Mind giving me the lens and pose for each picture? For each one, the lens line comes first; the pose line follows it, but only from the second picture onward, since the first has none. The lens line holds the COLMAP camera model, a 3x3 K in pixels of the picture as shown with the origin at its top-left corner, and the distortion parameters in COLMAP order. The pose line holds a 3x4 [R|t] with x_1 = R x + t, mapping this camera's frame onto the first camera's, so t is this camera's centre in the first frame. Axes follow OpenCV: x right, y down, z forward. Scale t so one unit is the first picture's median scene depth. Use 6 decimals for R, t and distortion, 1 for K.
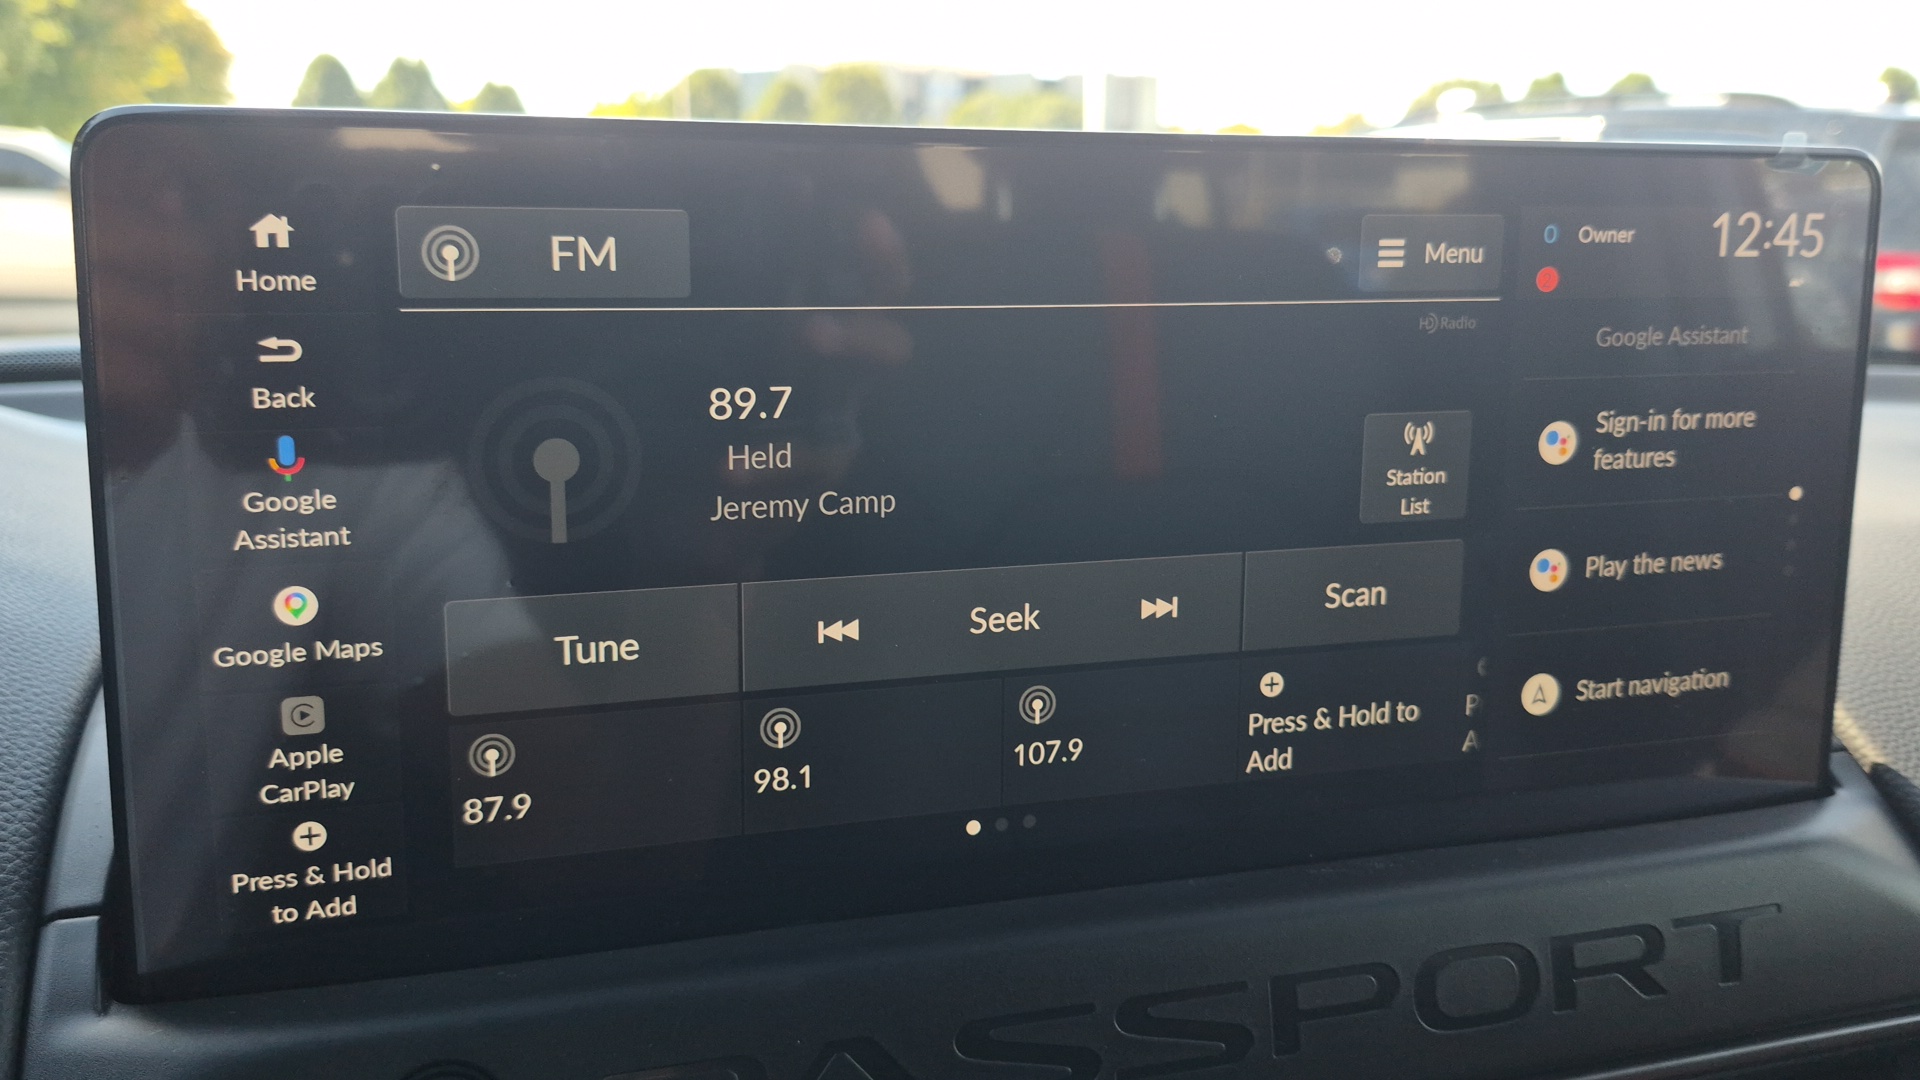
lens RADIAL K [[1771.9, 0, 965.1], [0, 1771.9, 529.9], [0, 0, 1]] dist [0.079050, -0.177770]
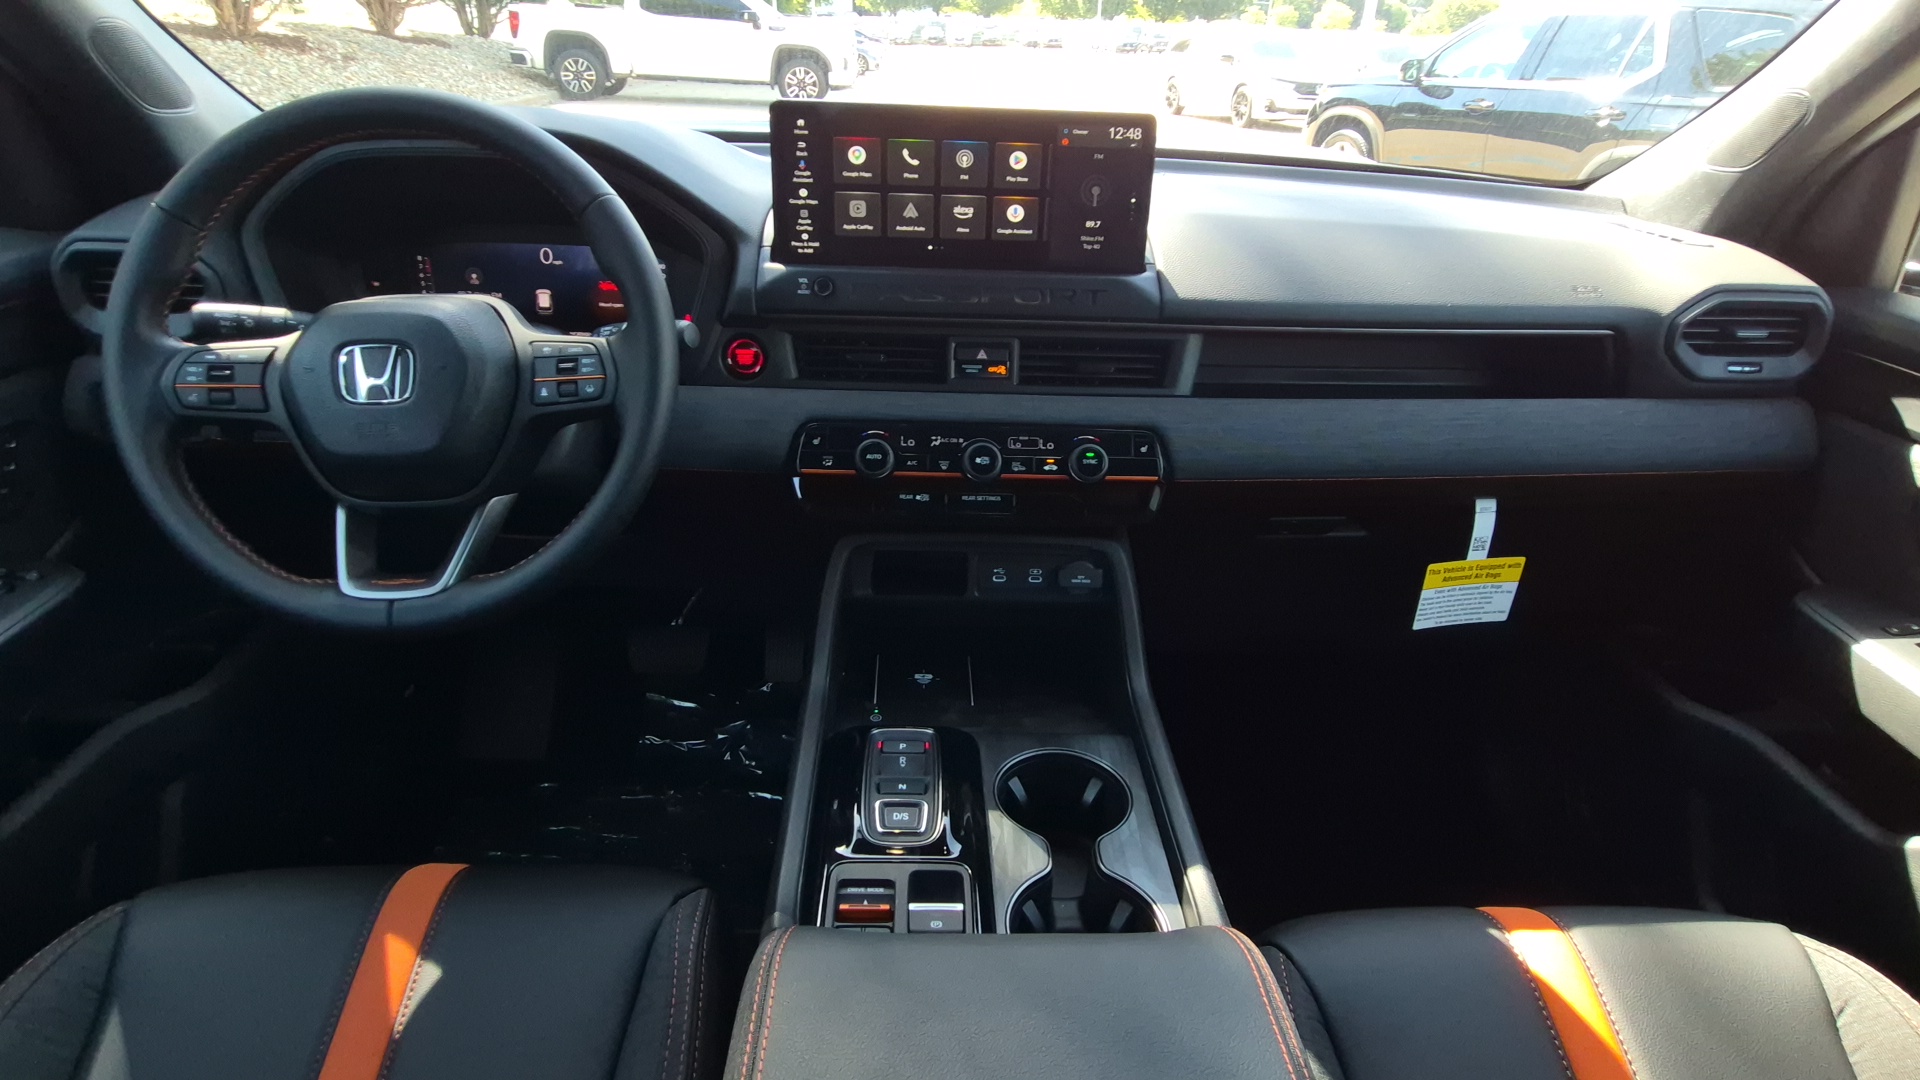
lens RADIAL K [[1022.5, 0, 974.2], [0, 1022.5, 538.7], [0, 0, 1]] dist [-0.017927, 0.000458]
pose [[0.958163, 0.153317, -0.241697, 1.064192], [-0.078387, 0.952713, 0.293587, 0.093596], [0.275280, -0.262358, 0.924873, -2.070983]]
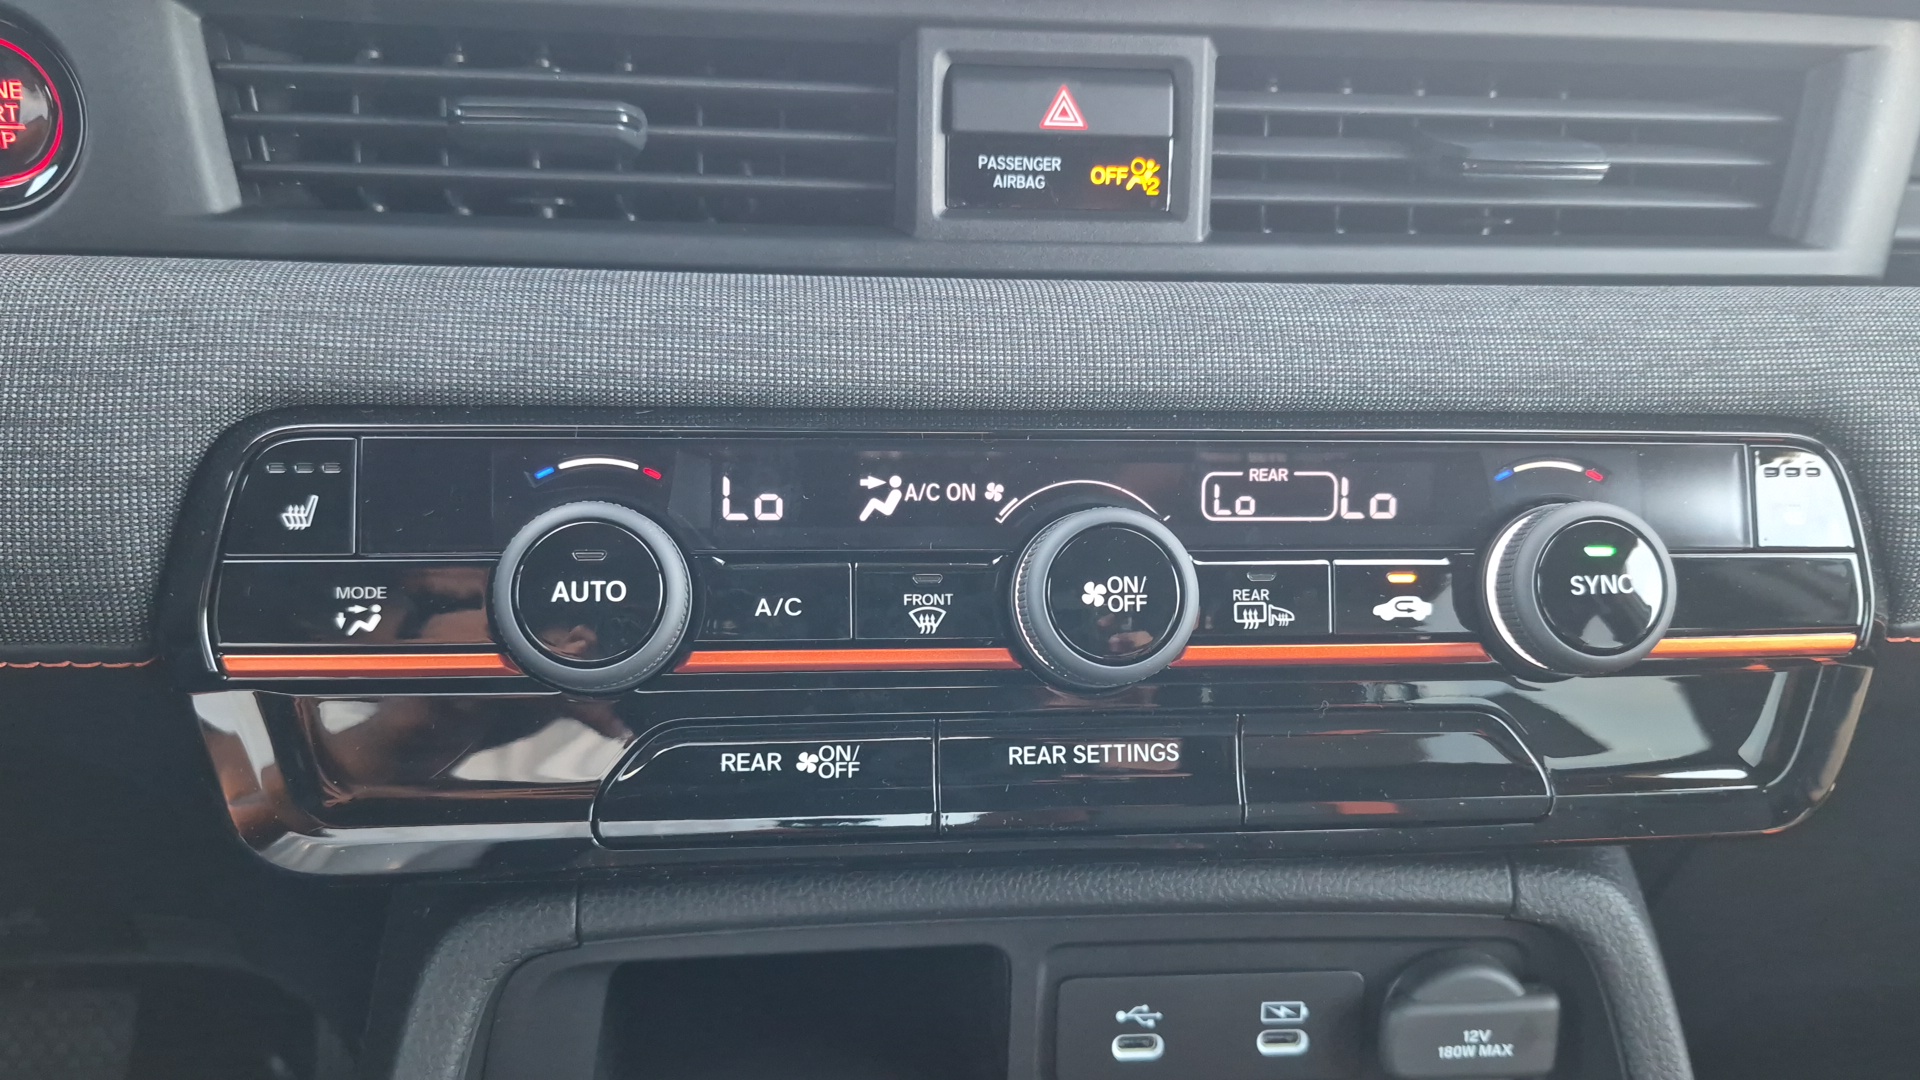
lens RADIAL K [[1754.0, 0, 956.6], [0, 1754.0, 545.0], [0, 0, 1]] dist [0.078125, -0.180254]
pose [[0.975803, 0.135915, -0.171278, 0.376880], [-0.082143, 0.953826, 0.288909, 0.438209], [0.202637, -0.267849, 0.941910, -0.158789]]
